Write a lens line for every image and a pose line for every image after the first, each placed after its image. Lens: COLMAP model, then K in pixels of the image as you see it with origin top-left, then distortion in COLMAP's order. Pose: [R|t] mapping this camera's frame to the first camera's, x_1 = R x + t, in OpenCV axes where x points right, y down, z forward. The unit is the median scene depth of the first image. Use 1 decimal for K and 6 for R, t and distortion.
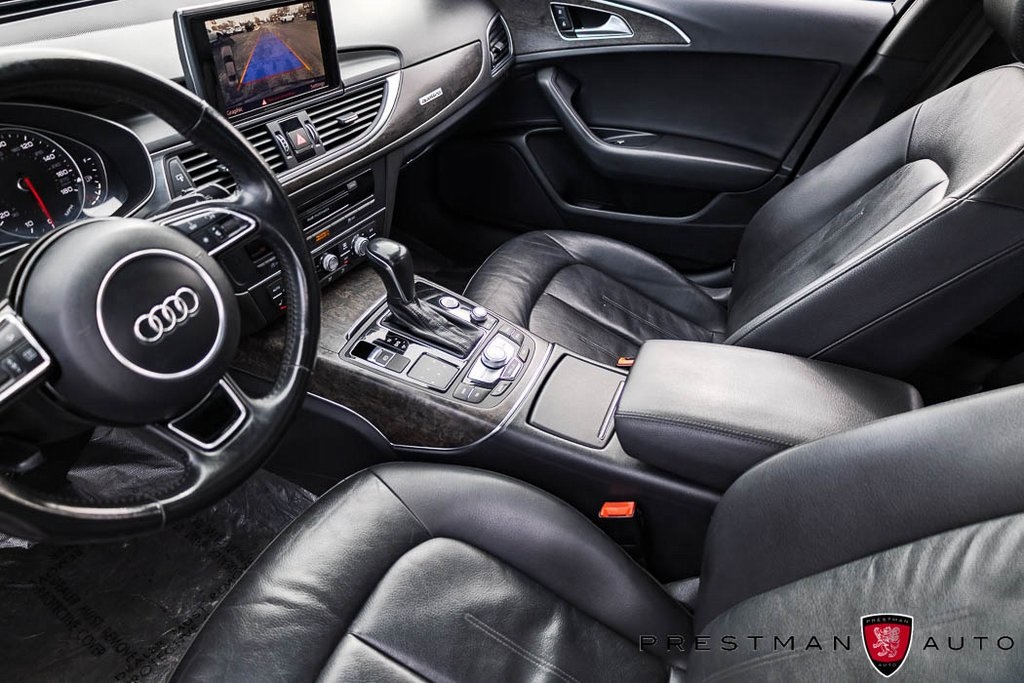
lens RADIAL K [[664.5, 0, 513.5], [0, 664.5, 339.9], [0, 0, 1]] dist [0.014372, -0.008562]
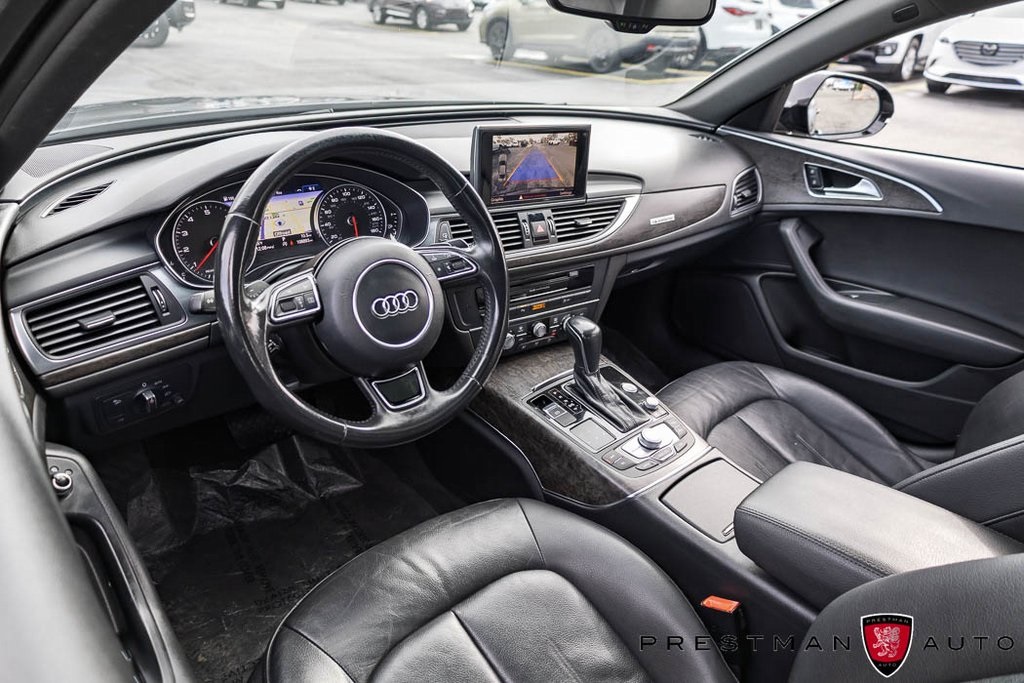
lens RADIAL K [[664.5, 0, 516.1], [0, 664.5, 343.5], [0, 0, 1]] dist [0.014372, -0.008562]
pose [[0.898234, 0.206686, -0.387888, 0.162092], [-0.282551, 0.947546, -0.149404, 0.100985], [0.336662, 0.243798, 0.909517, -0.115249]]
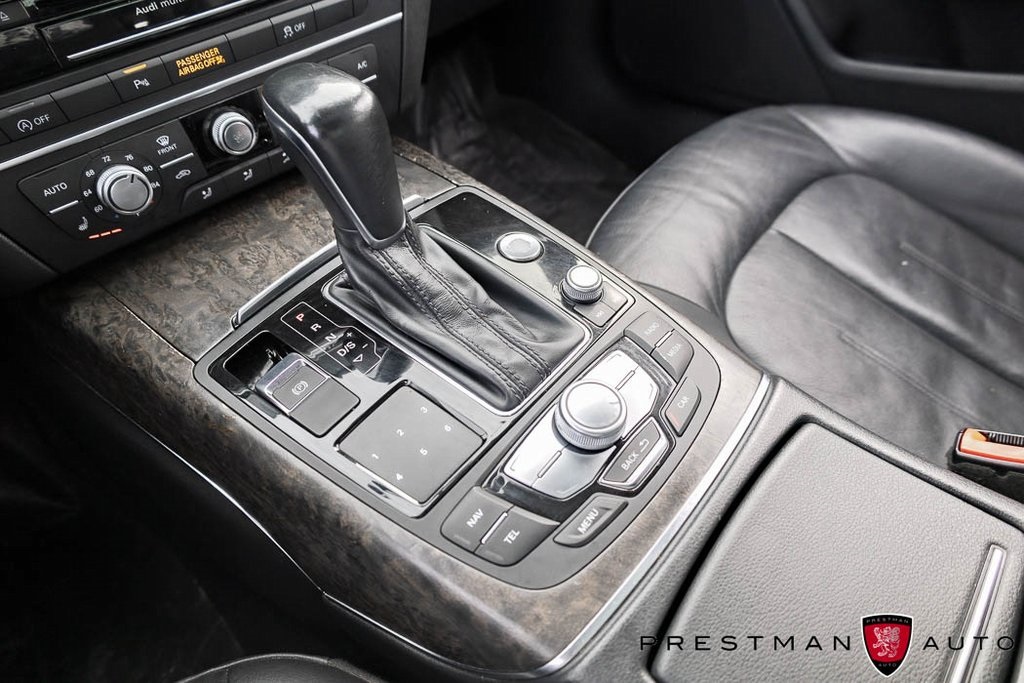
lens RADIAL K [[664.5, 0, 514.8], [0, 664.5, 340.0], [0, 0, 1]] dist [0.014372, -0.008562]
pose [[0.945950, 0.113457, -0.303821, 0.035110], [-0.075373, 0.988069, 0.134304, -0.057250], [0.315434, -0.104145, 0.943215, 0.640536]]
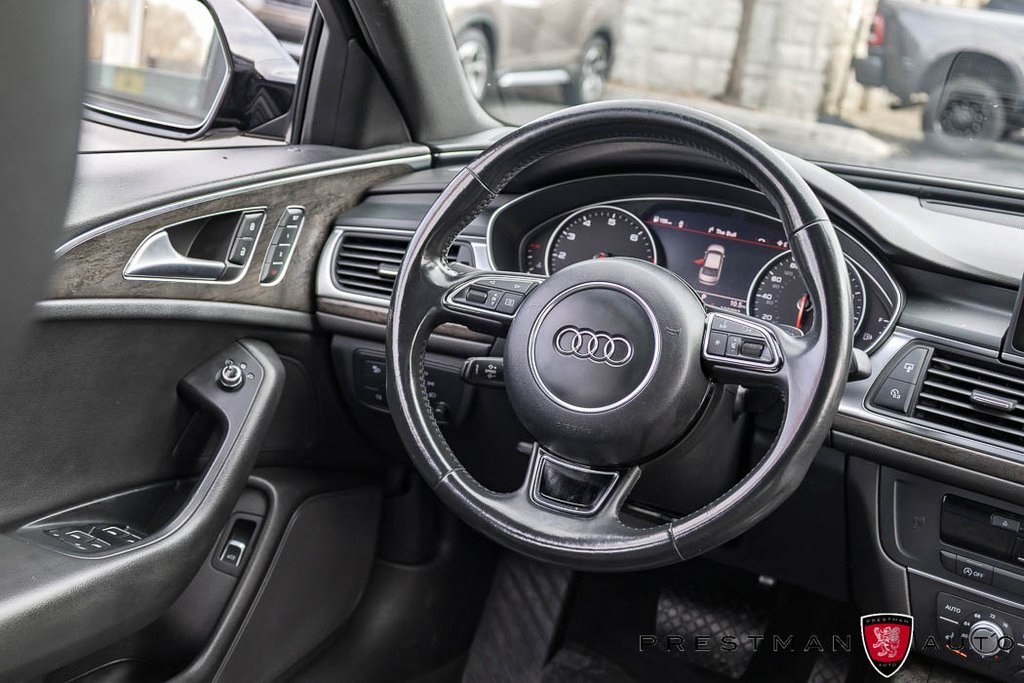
lens RADIAL K [[1301.5, 0, 512.2], [0, 1301.5, 344.7], [0, 0, 1]] dist [0.017538, 0.000000]
pose [[-0.036350, 0.206333, -0.977807, 0.703458], [-0.704312, 0.688853, 0.171542, -0.150362], [0.708959, 0.694917, 0.120283, 0.373753]]
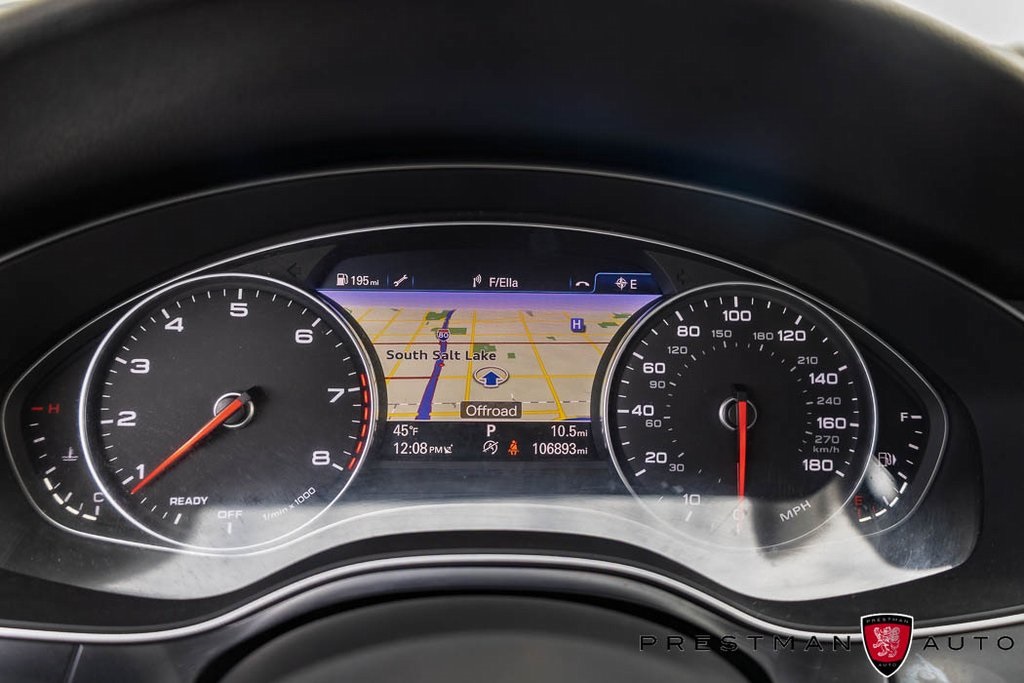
lens RADIAL K [[664.5, 0, 516.1], [0, 664.5, 335.0], [0, 0, 1]] dist [0.014372, -0.008562]
pose [[0.410054, 0.231511, -0.882189, -0.303250], [-0.556103, 0.830120, -0.040638, -0.125423], [0.722915, 0.507251, 0.469138, 0.474445]]
